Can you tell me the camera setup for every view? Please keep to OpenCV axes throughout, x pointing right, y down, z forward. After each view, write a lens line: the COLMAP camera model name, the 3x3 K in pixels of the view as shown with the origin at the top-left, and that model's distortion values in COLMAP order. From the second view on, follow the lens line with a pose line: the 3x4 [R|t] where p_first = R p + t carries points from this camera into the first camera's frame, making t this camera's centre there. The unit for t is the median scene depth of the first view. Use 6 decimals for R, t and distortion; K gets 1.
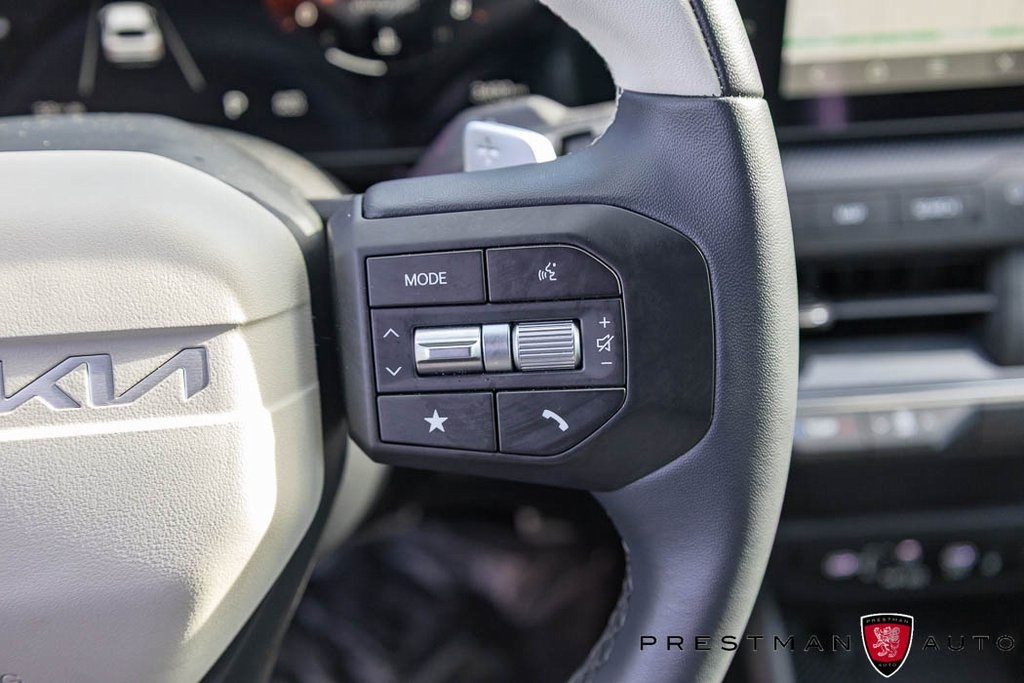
lens RADIAL K [[1172.1, 0, 492.9], [0, 1172.1, 341.1], [0, 0, 1]] dist [0.074616, 0.004688]
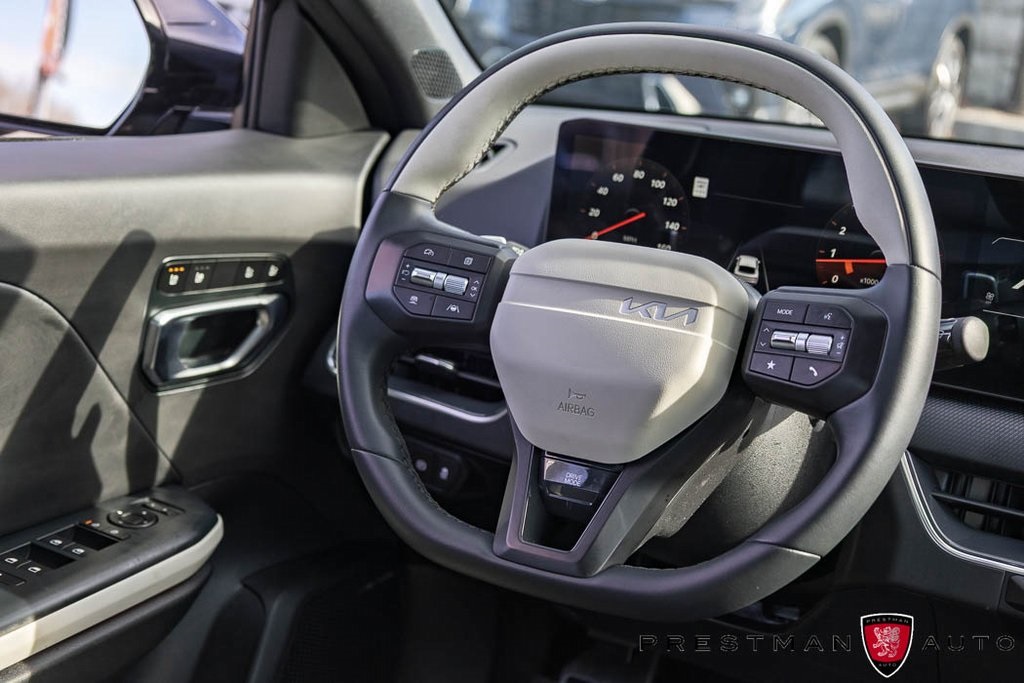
lens RADIAL K [[1722.4, 0, 512.0], [0, 1722.4, 341.5], [0, 0, 1]] dist [-0.007707, 0.010732]
pose [[0.827325, 0.219306, -0.517145, 1.376566], [-0.409540, 0.865606, -0.288102, 1.304674], [0.384462, 0.450145, 0.805952, -2.181741]]
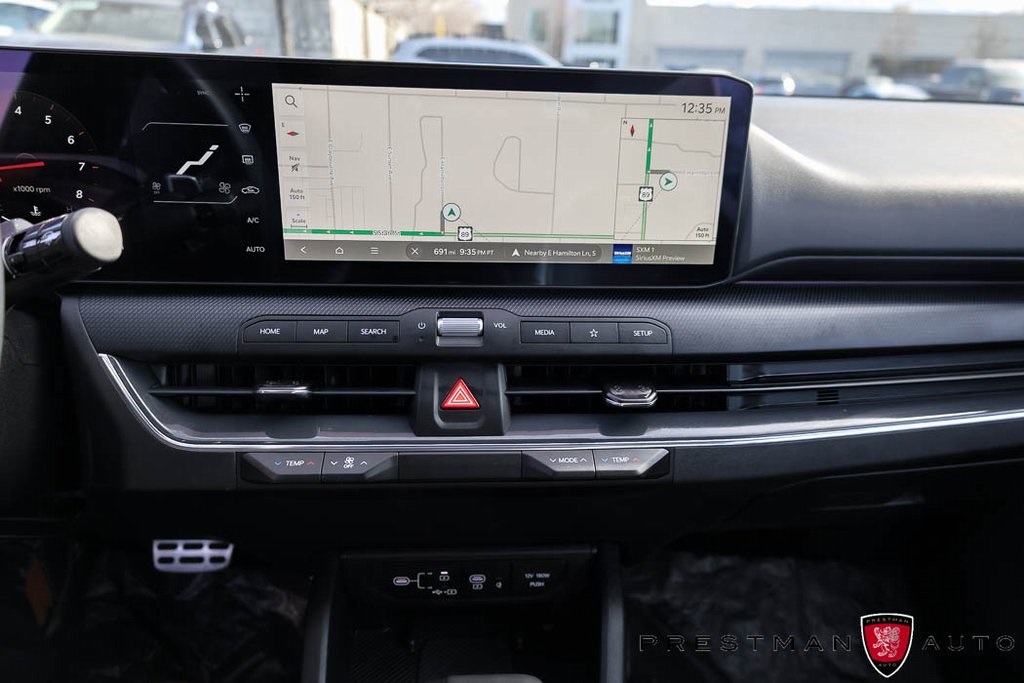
lens RADIAL K [[660.7, 0, 512.0], [0, 660.7, 341.5], [0, 0, 1]] dist [0.001294, 0.002041]
pose [[0.998226, 0.054465, 0.024035, 0.975809], [-0.046655, 0.966485, -0.252449, 0.232596], [-0.036980, 0.250880, 0.967312, 0.152752]]
